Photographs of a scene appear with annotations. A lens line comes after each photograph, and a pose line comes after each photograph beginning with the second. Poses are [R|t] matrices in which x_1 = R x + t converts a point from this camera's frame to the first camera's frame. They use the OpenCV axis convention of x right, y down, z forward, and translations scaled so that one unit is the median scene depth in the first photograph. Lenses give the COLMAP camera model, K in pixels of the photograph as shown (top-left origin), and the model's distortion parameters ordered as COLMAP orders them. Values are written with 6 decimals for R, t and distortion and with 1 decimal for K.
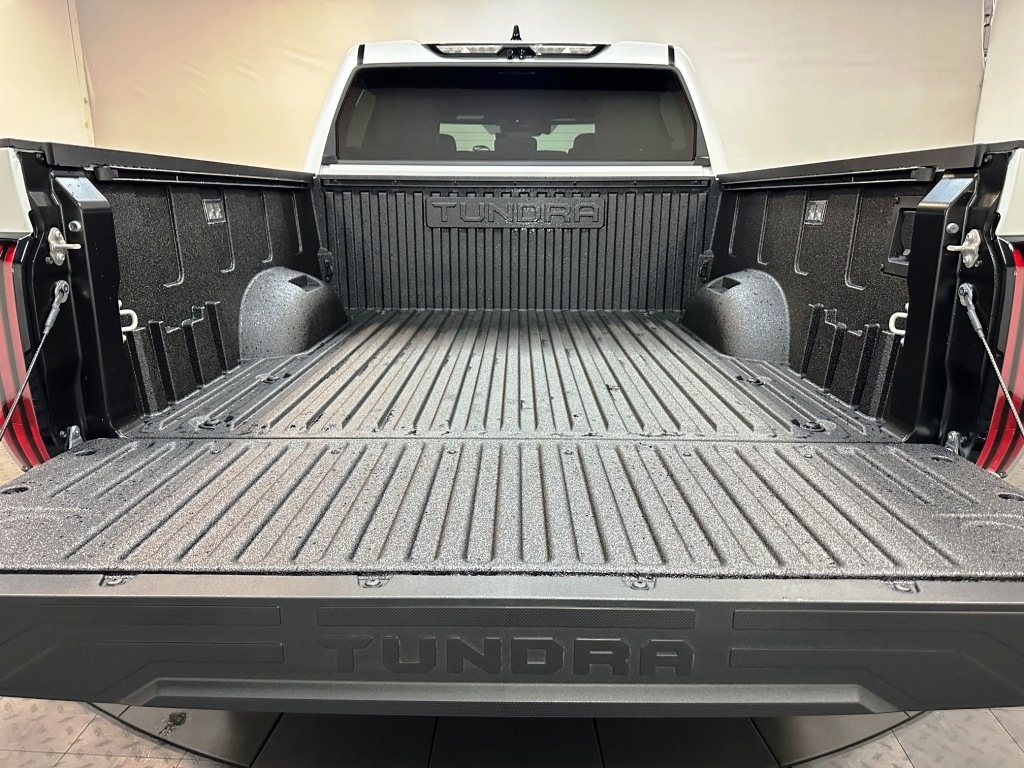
lens RADIAL K [[735.0, 0, 509.2], [0, 735.0, 376.3], [0, 0, 1]] dist [0.064214, -0.087649]
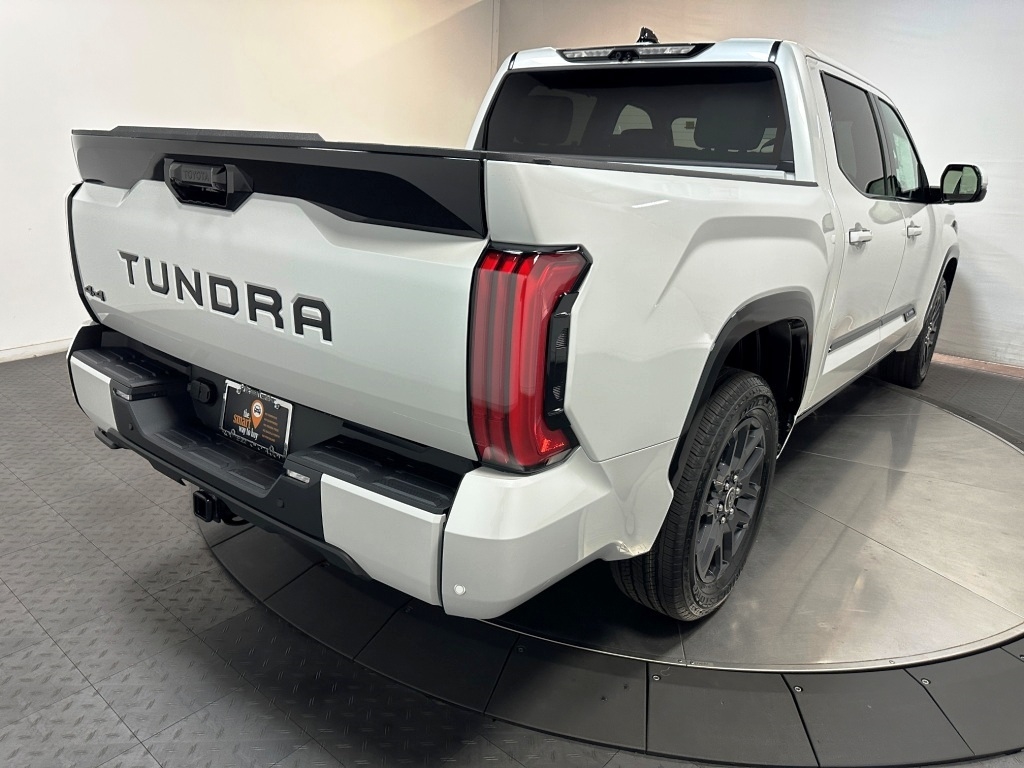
lens RADIAL K [[735.0, 0, 513.7], [0, 735.0, 383.8], [0, 0, 1]] dist [0.064214, -0.087649]
pose [[0.795573, 0.216276, -0.565940, 0.581523], [-0.204060, 0.975190, 0.085815, -0.036059], [0.570459, 0.047214, 0.819968, 0.060429]]
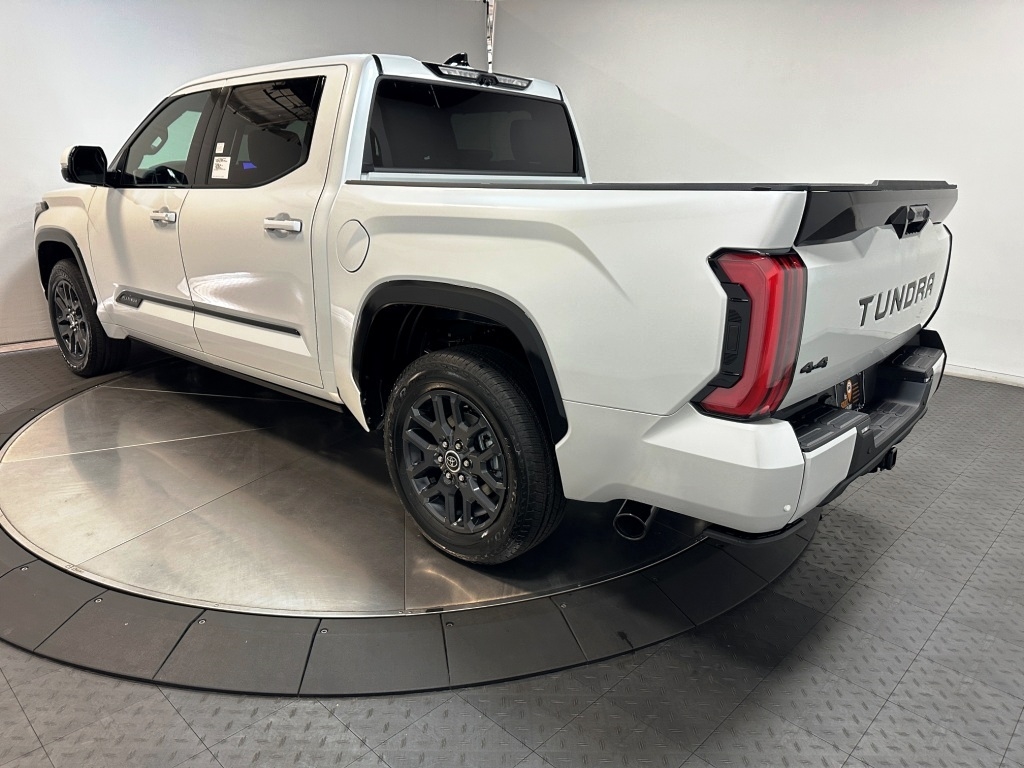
lens RADIAL K [[735.0, 0, 508.4], [0, 735.0, 390.9], [0, 0, 1]] dist [0.064214, -0.087649]
pose [[0.644068, -0.208021, 0.736141, -0.948618], [0.174751, 0.976880, 0.123156, -0.085573], [-0.744740, 0.049321, 0.665529, 0.198527]]
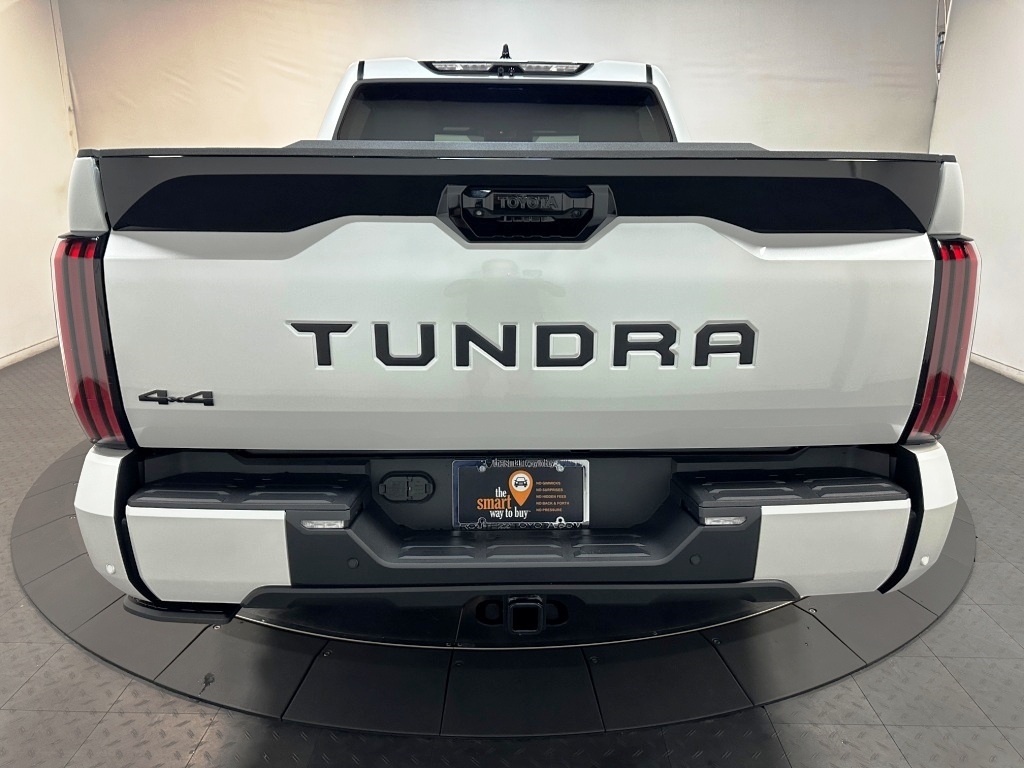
lens RADIAL K [[735.0, 0, 512.4], [0, 735.0, 385.1], [0, 0, 1]] dist [0.064214, -0.087649]
pose [[0.999123, -0.007636, 0.041161, -0.029465], [0.007657, 0.999971, -0.000363, 0.021294], [-0.041157, 0.000678, 0.999152, -0.075432]]
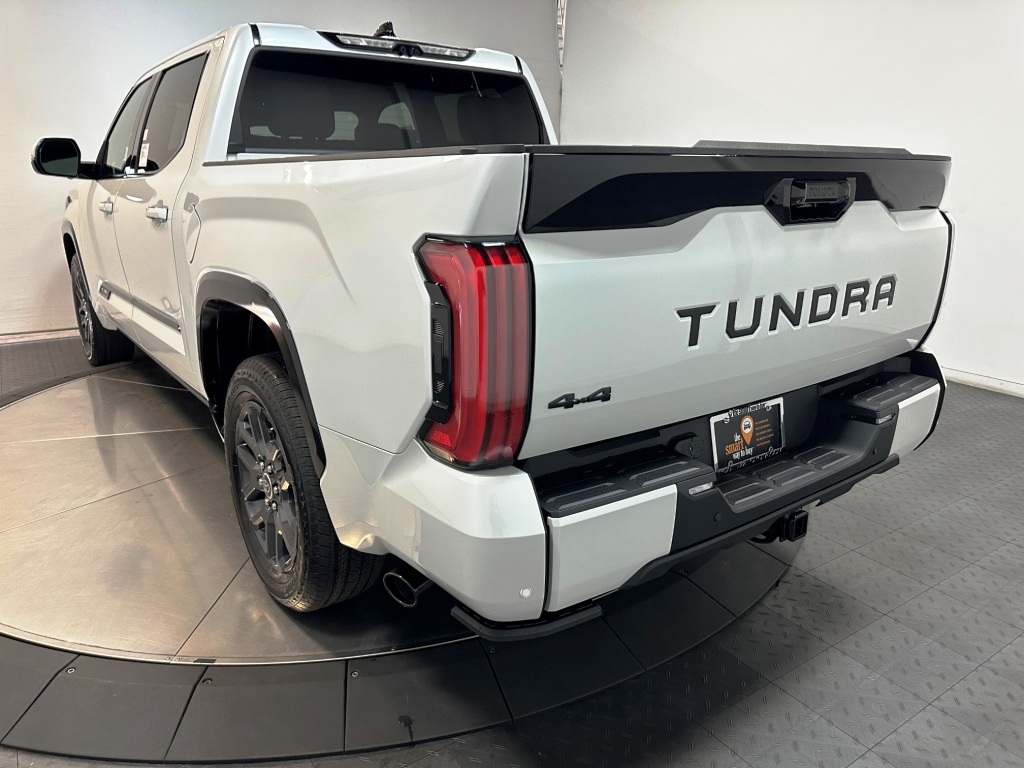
lens RADIAL K [[735.0, 0, 508.0], [0, 735.0, 384.1], [0, 0, 1]] dist [0.064214, -0.087649]
pose [[0.791200, -0.168088, 0.588004, -0.574881], [0.149265, 0.985485, 0.080866, -0.030067], [-0.593062, 0.023787, 0.804806, 0.072302]]
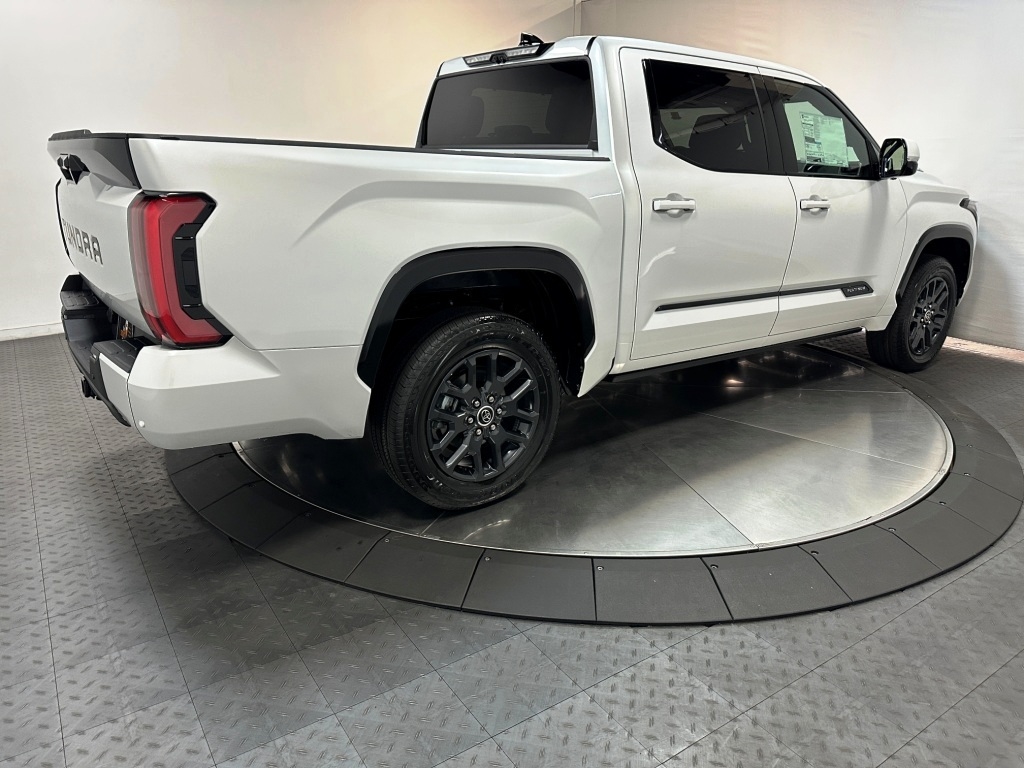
lens RADIAL K [[735.0, 0, 517.0], [0, 735.0, 385.2], [0, 0, 1]] dist [0.064214, -0.087649]
pose [[0.610711, 0.239859, -0.754652, 1.103703], [-0.215501, 0.967393, 0.133080, -0.072353], [0.761966, 0.081355, 0.642487, 0.257042]]
